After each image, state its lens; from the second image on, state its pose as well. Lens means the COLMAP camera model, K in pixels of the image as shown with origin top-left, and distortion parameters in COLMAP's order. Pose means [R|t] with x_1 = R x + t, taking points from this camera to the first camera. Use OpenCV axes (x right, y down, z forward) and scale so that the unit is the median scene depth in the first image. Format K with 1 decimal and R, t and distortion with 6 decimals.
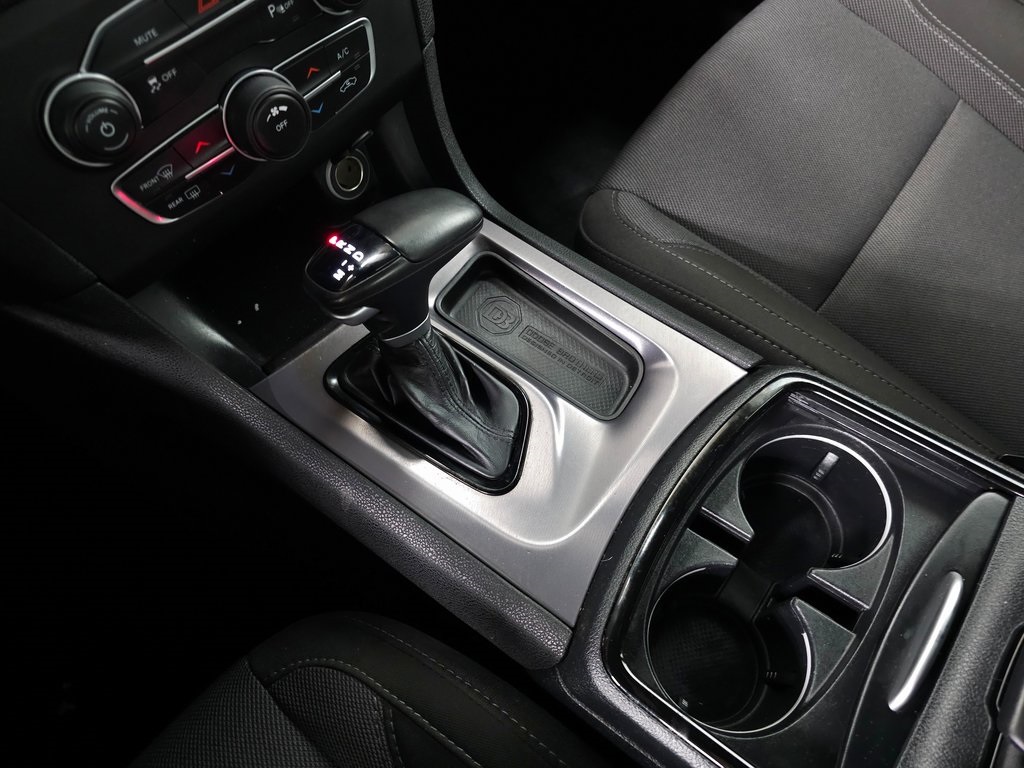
lens RADIAL K [[696.6, 0, 514.0], [0, 696.6, 382.7], [0, 0, 1]] dist [0.035092, -0.054938]
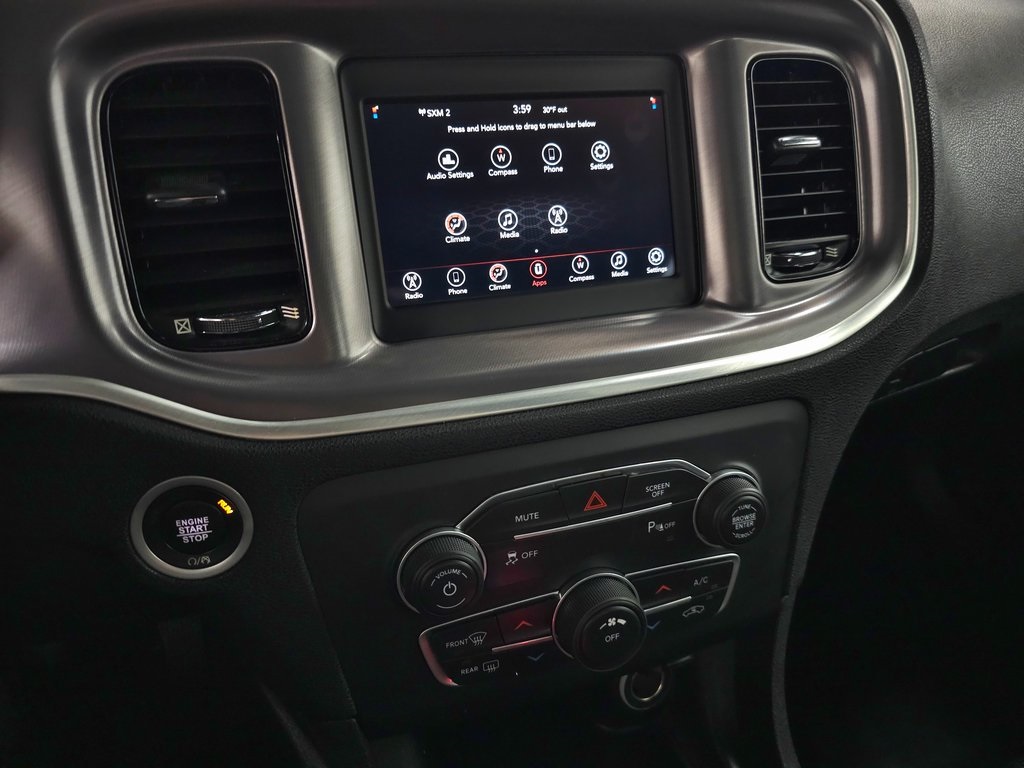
lens RADIAL K [[696.6, 0, 509.3], [0, 696.6, 382.3], [0, 0, 1]] dist [0.035092, -0.054938]
pose [[0.871154, 0.257381, -0.418146, -0.158340], [-0.445975, 0.771043, -0.454532, -0.155988], [0.205421, 0.582449, 0.786483, 0.089757]]
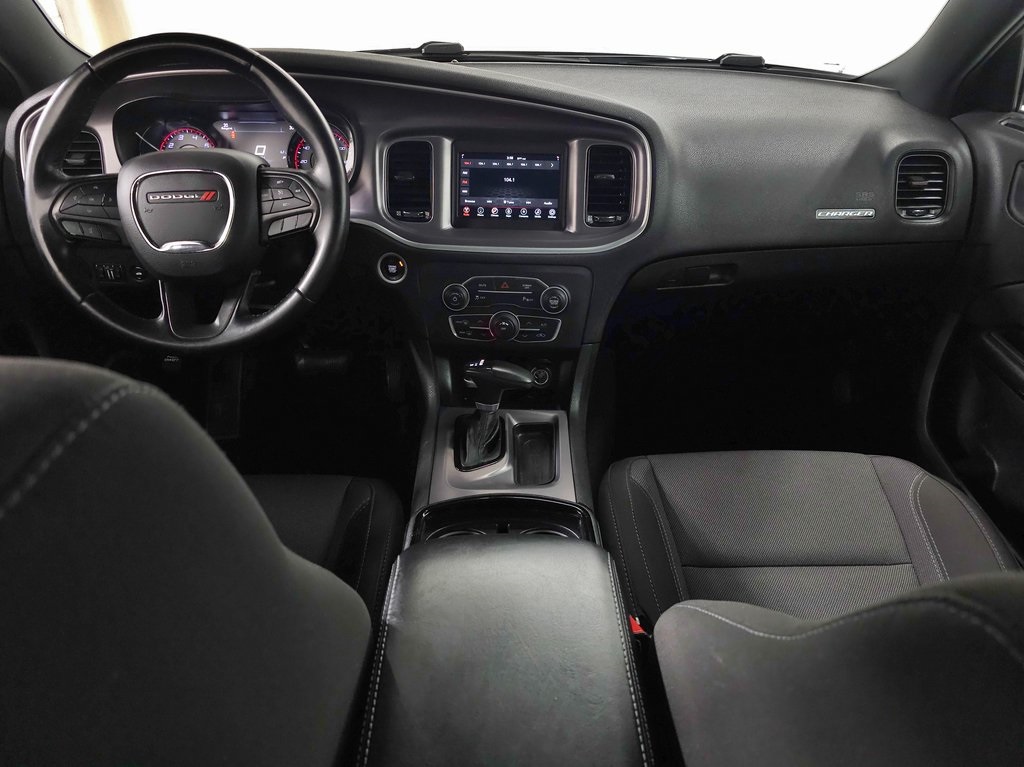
lens RADIAL K [[696.6, 0, 537.1], [0, 696.6, 393.7], [0, 0, 1]] dist [0.035092, -0.054938]
pose [[0.632553, 0.427219, -0.646035, 1.684054], [-0.695677, 0.680048, -0.231448, 0.367551], [0.340456, 0.595834, 0.727373, -0.843489]]
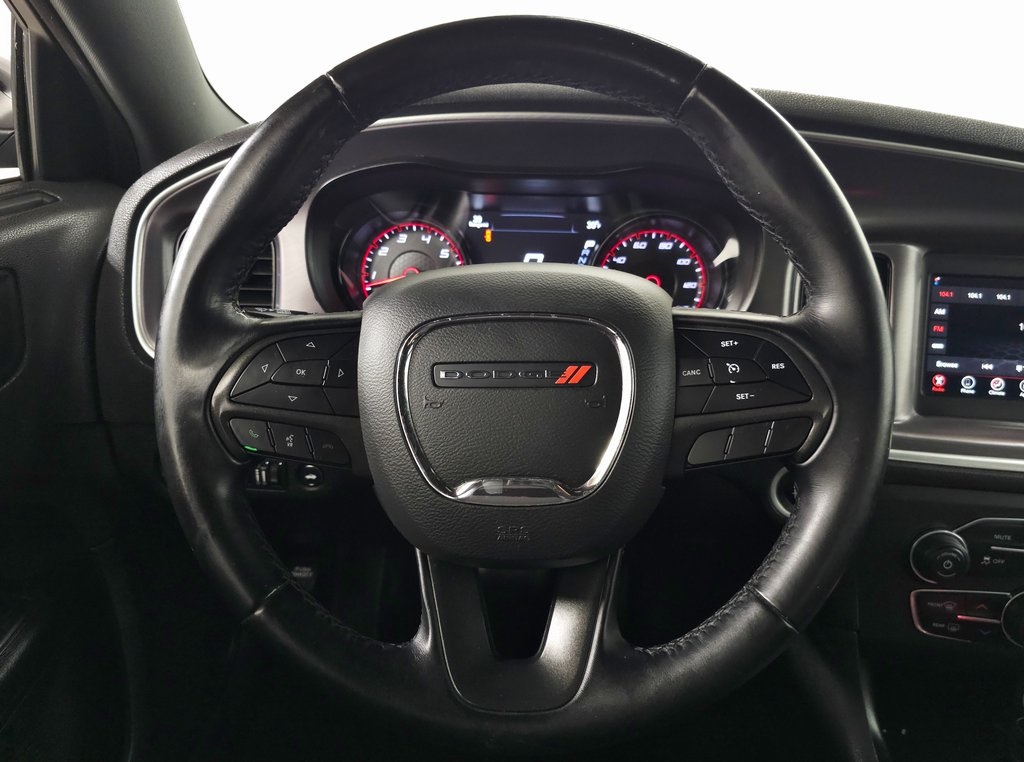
lens RADIAL K [[696.6, 0, 494.7], [0, 696.6, 378.1], [0, 0, 1]] dist [0.035092, -0.054938]
pose [[0.566948, 0.341346, -0.749702, -0.099328], [-0.738856, 0.613126, -0.279586, 0.501556], [0.364226, 0.712433, 0.599816, -0.543891]]
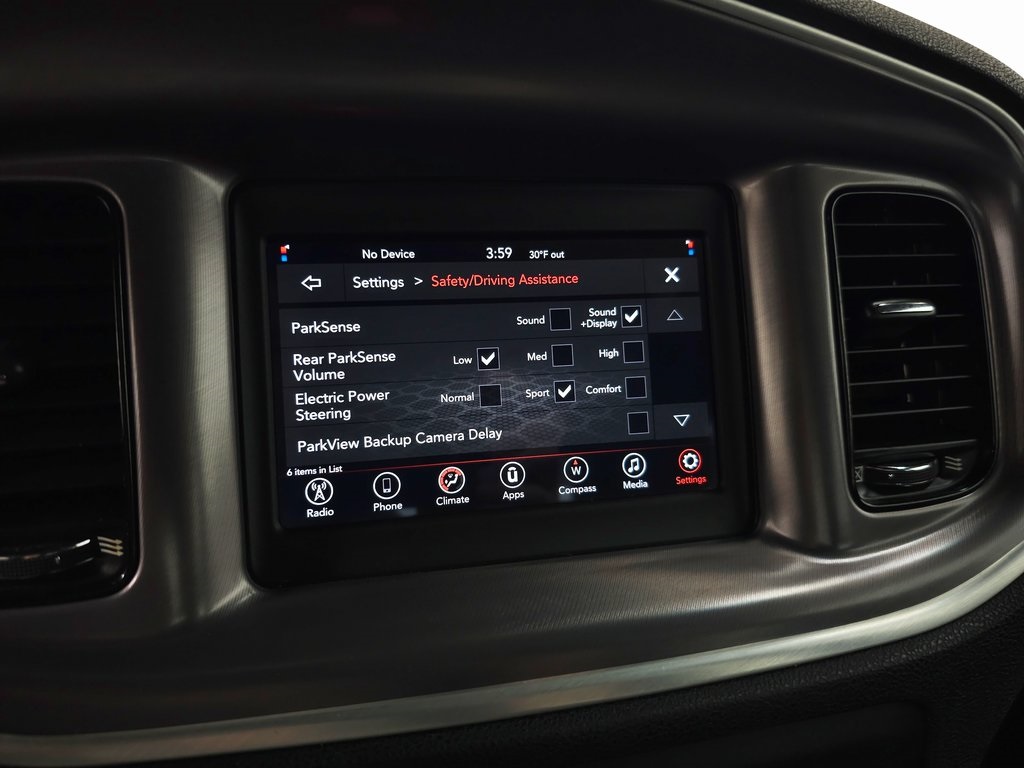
lens RADIAL K [[696.6, 0, 506.3], [0, 696.6, 373.6], [0, 0, 1]] dist [0.035092, -0.054938]
pose [[0.818065, 0.235653, -0.524630, -0.246401], [-0.526853, 0.672879, -0.519288, -0.447394], [0.230641, 0.701214, 0.674614, 0.248250]]
